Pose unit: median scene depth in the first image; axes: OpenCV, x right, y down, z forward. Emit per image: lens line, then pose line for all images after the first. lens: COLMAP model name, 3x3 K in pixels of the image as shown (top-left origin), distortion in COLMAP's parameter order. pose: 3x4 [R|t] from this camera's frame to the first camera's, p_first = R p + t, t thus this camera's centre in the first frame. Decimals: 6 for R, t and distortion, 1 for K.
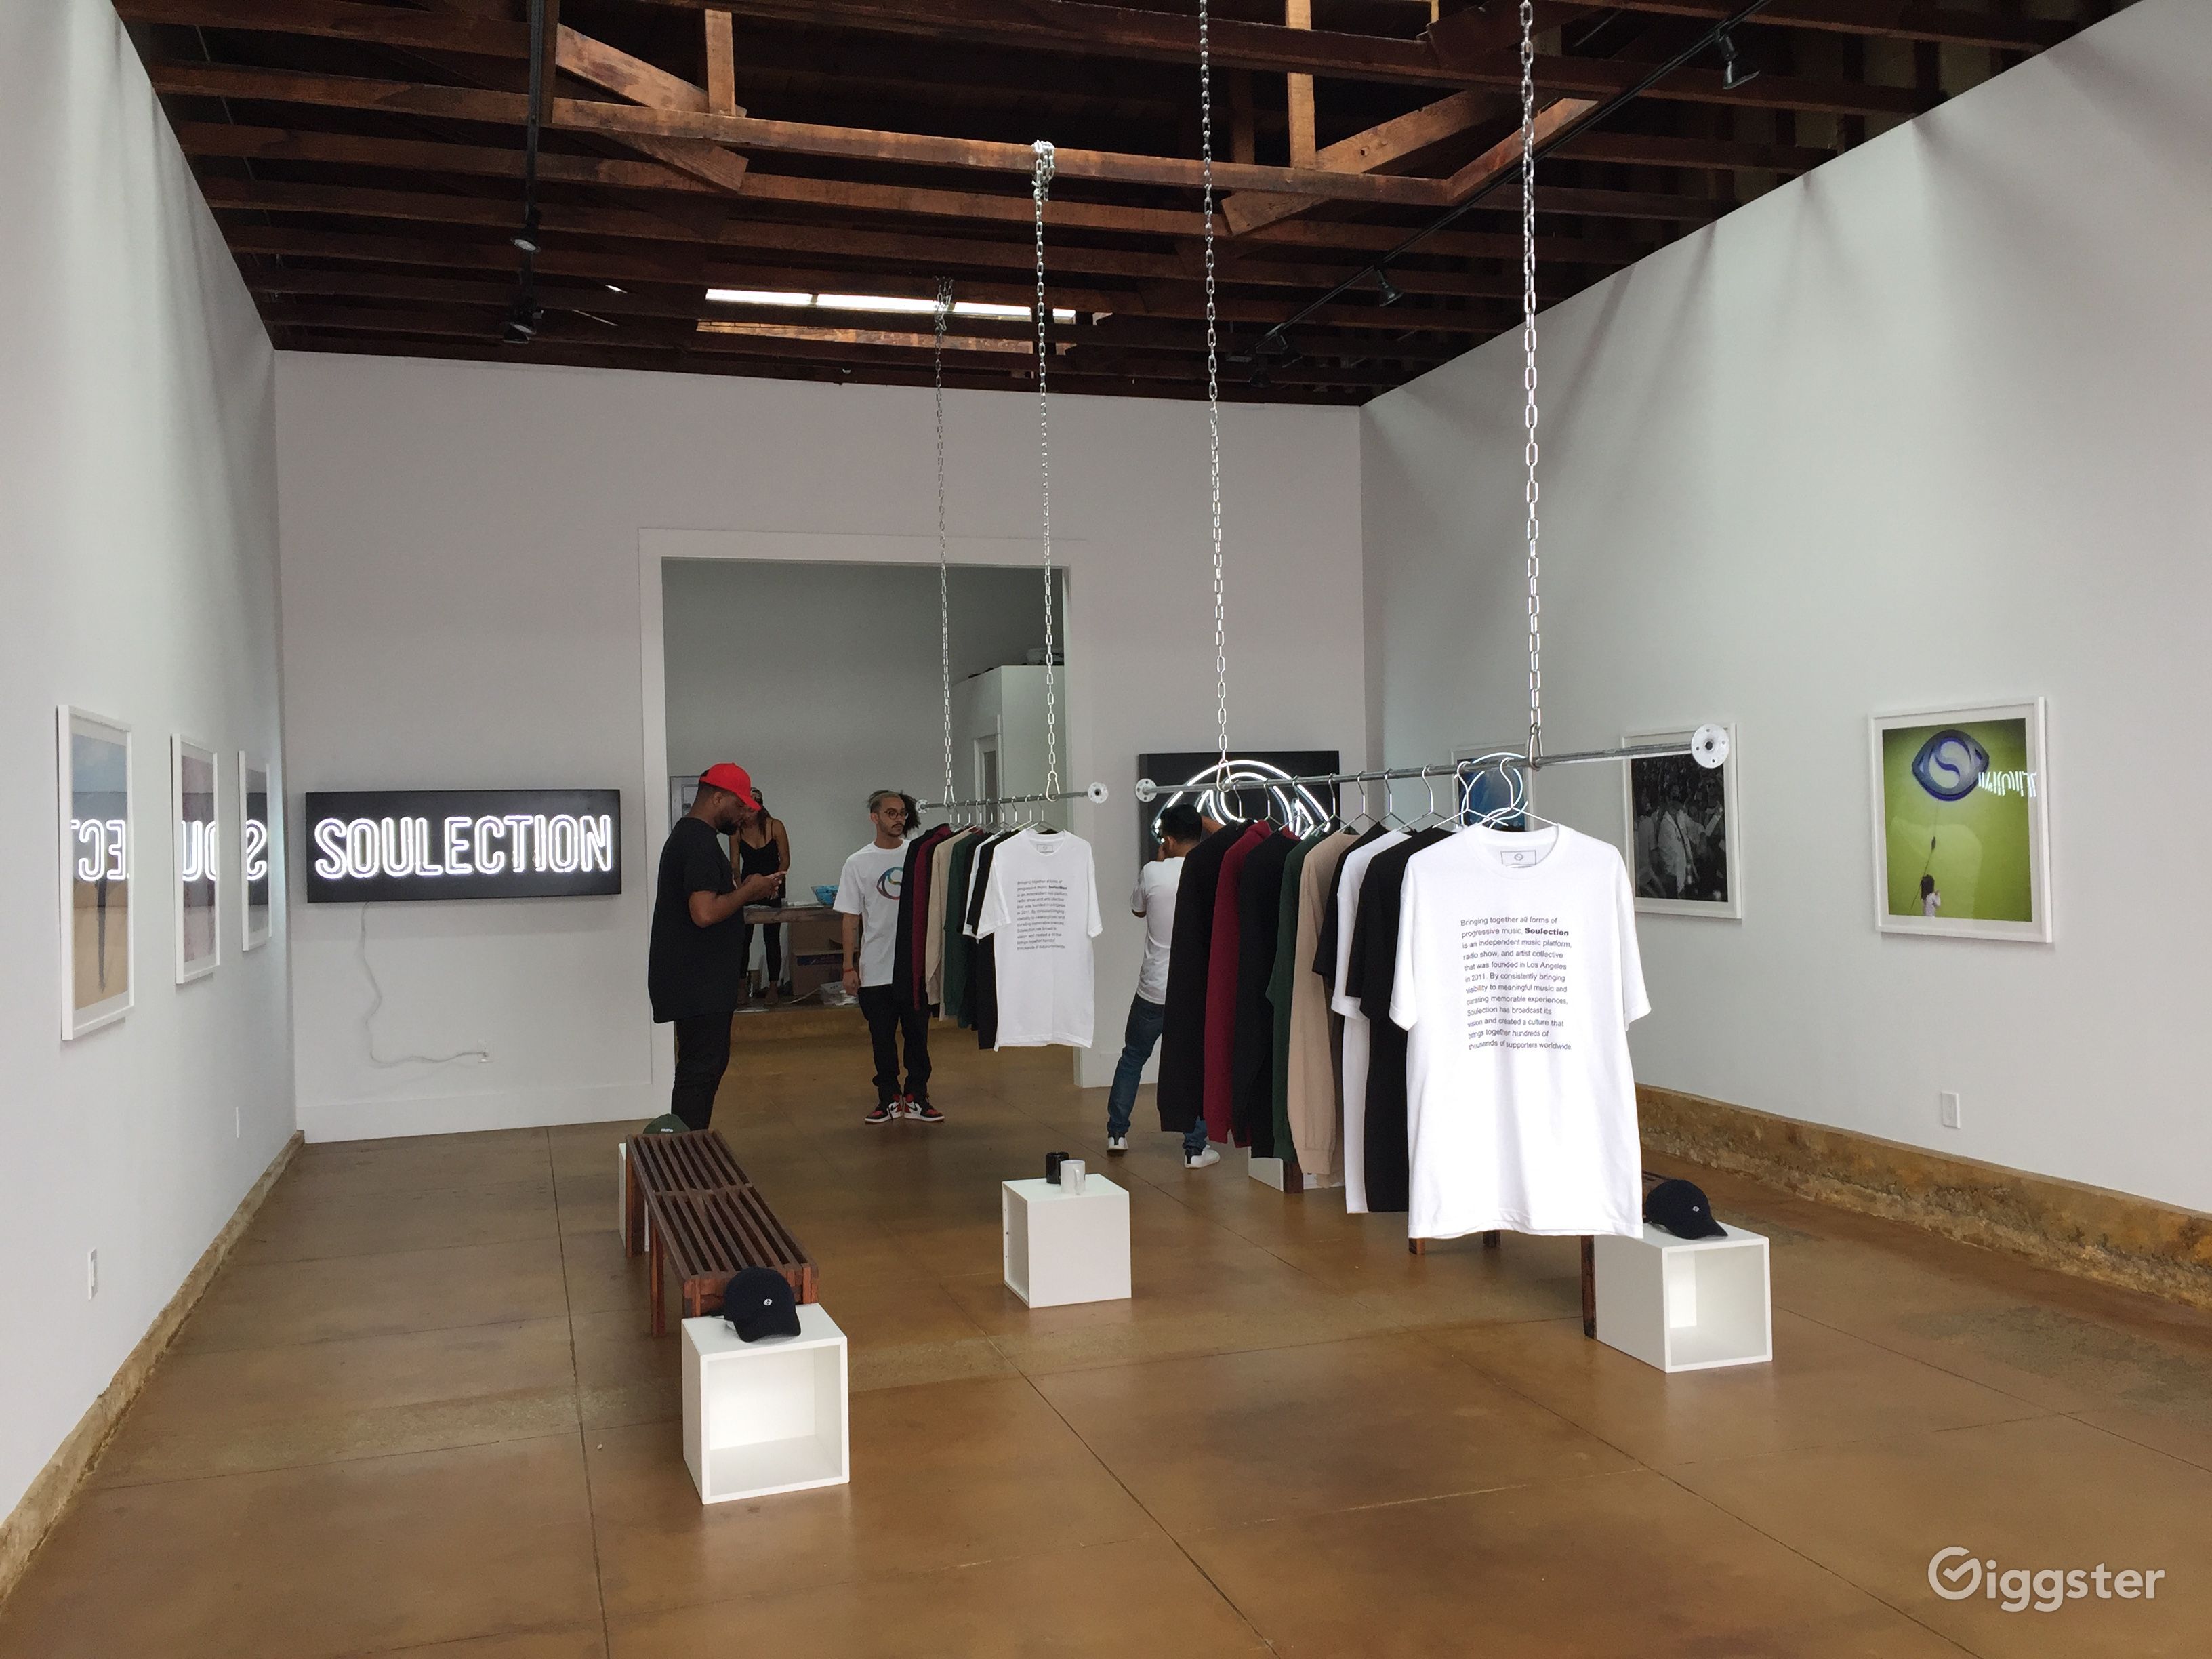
lens RADIAL K [[1908.9, 0, 1109.7], [0, 1908.9, 816.6], [0, 0, 1]] dist [0.004363, -0.000583]
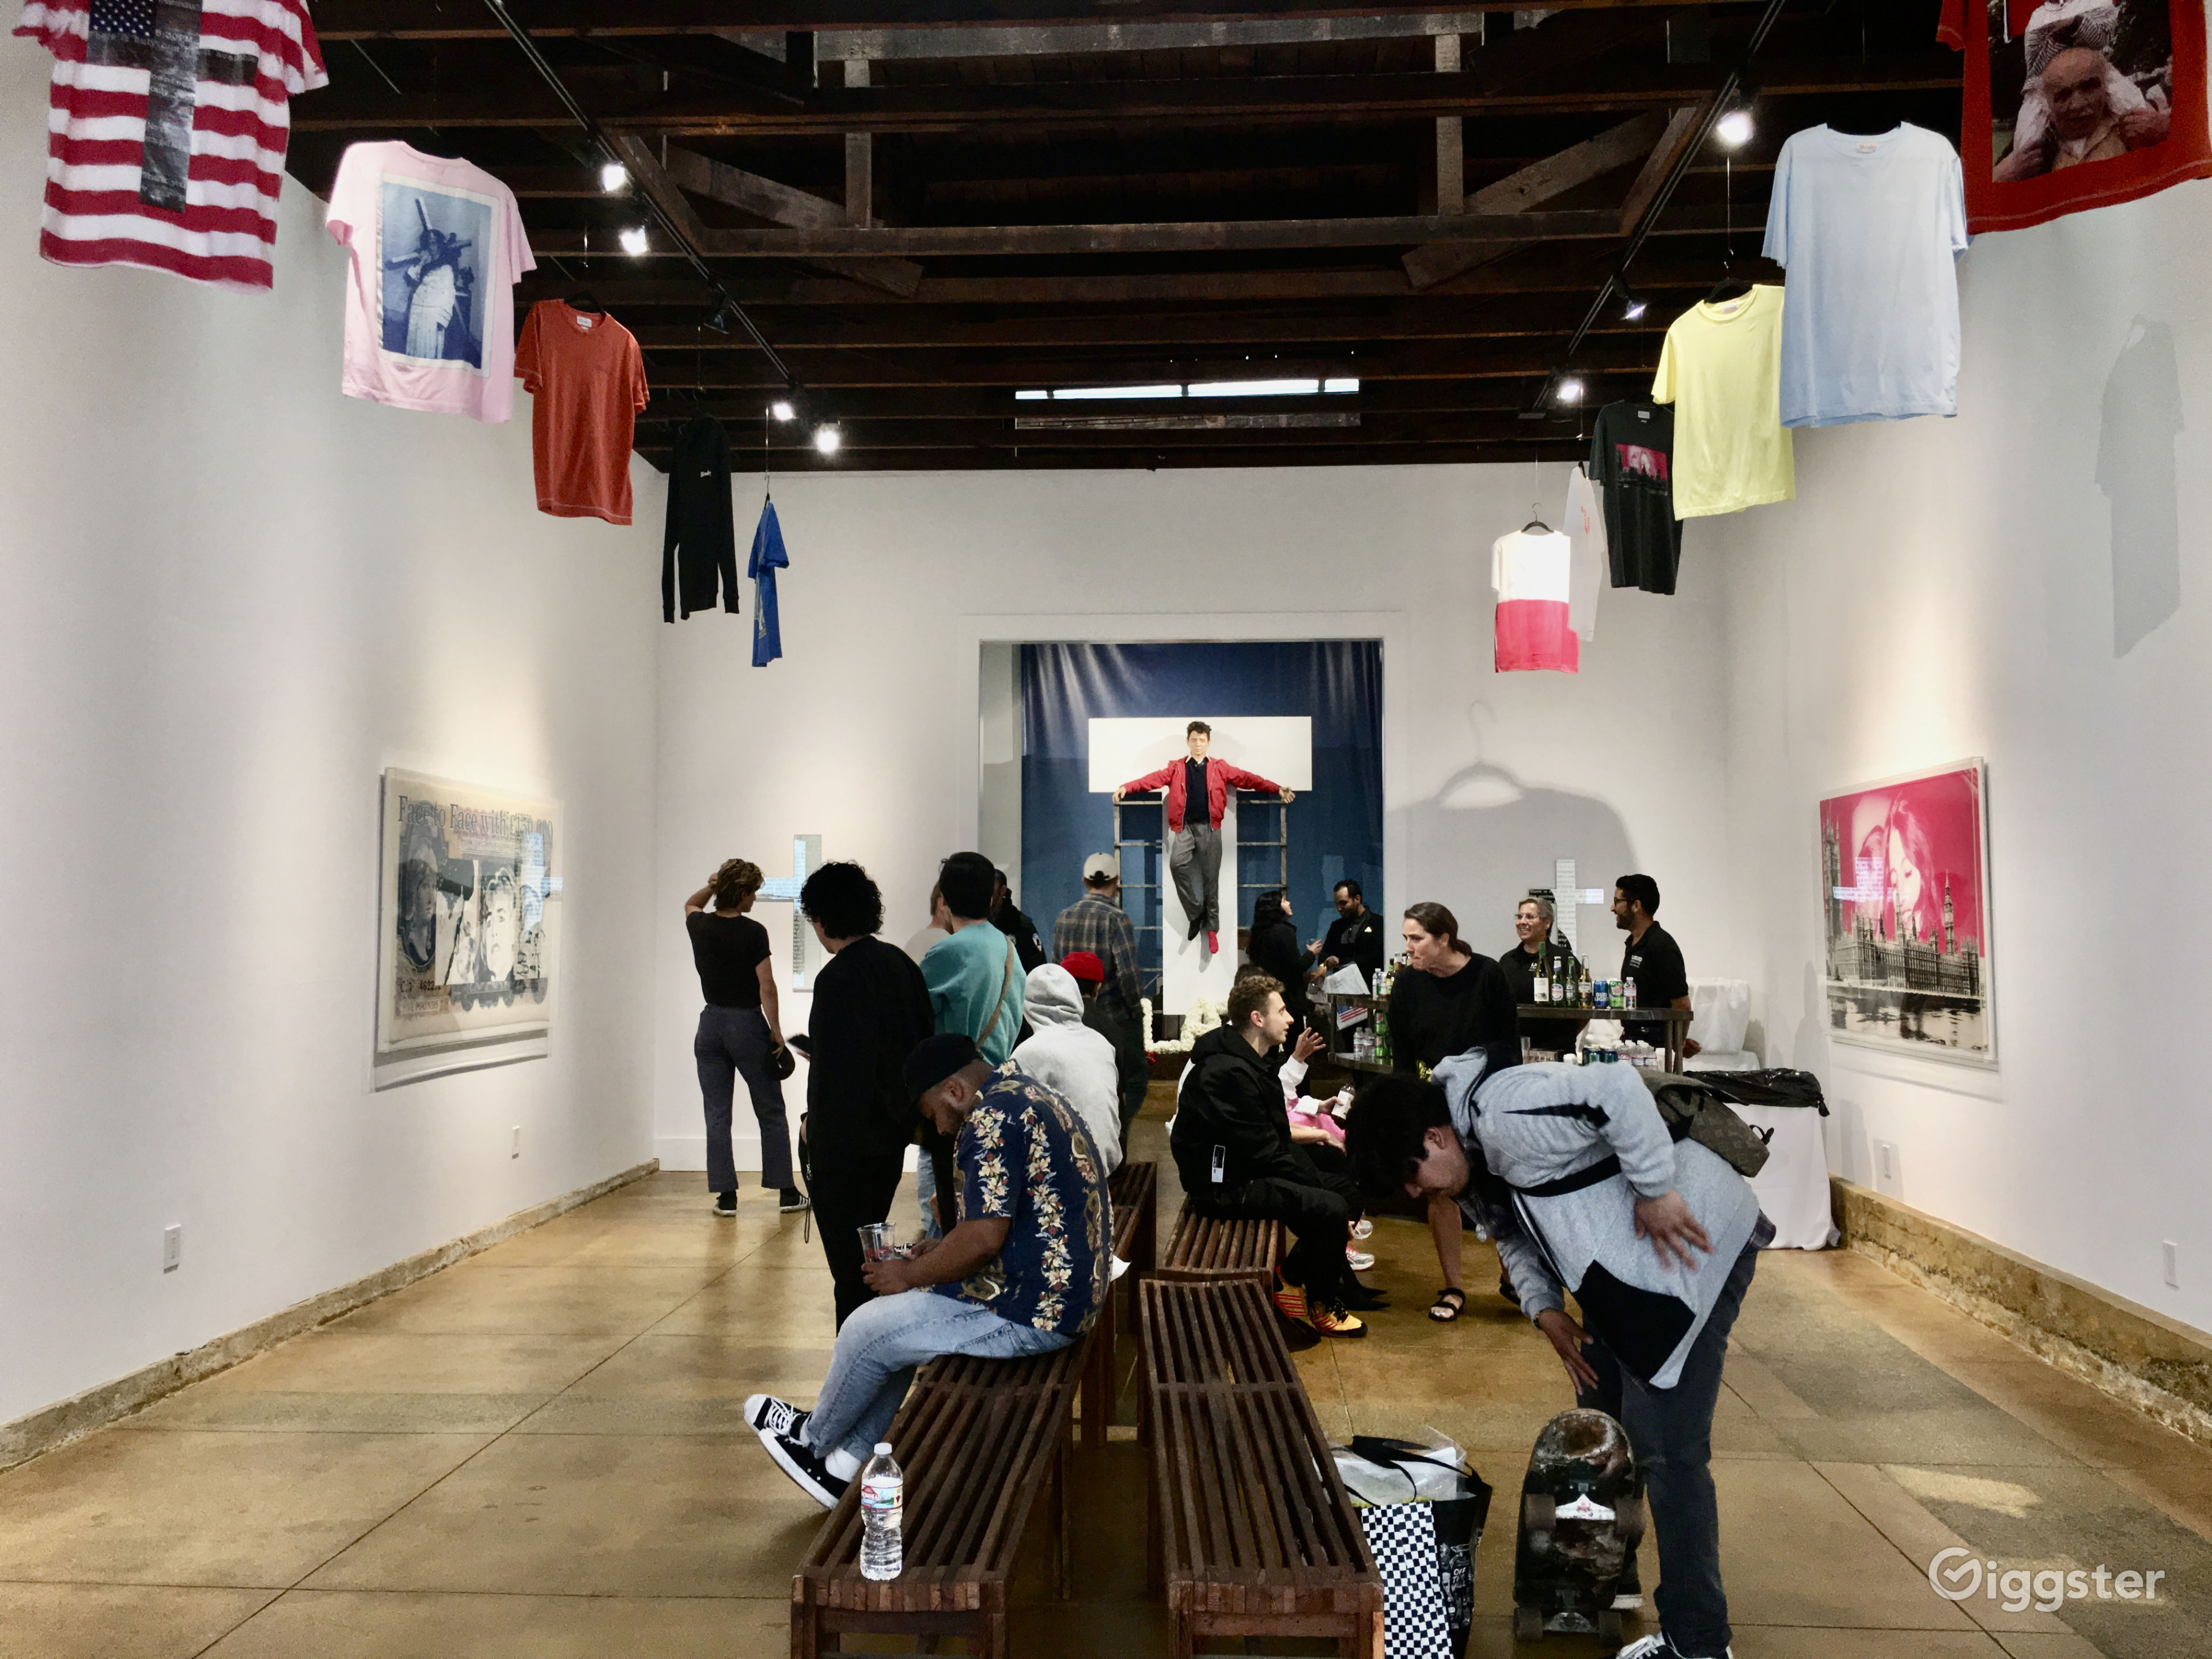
lens RADIAL K [[1877.8, 0, 1093.7], [0, 1877.8, 824.6], [0, 0, 1]] dist [0.015316, -0.004053]
pose [[0.929424, 0.006135, -0.368961, 0.286273], [-0.020597, 0.999166, -0.035269, 0.003366], [0.368437, 0.040379, 0.928775, 0.070371]]
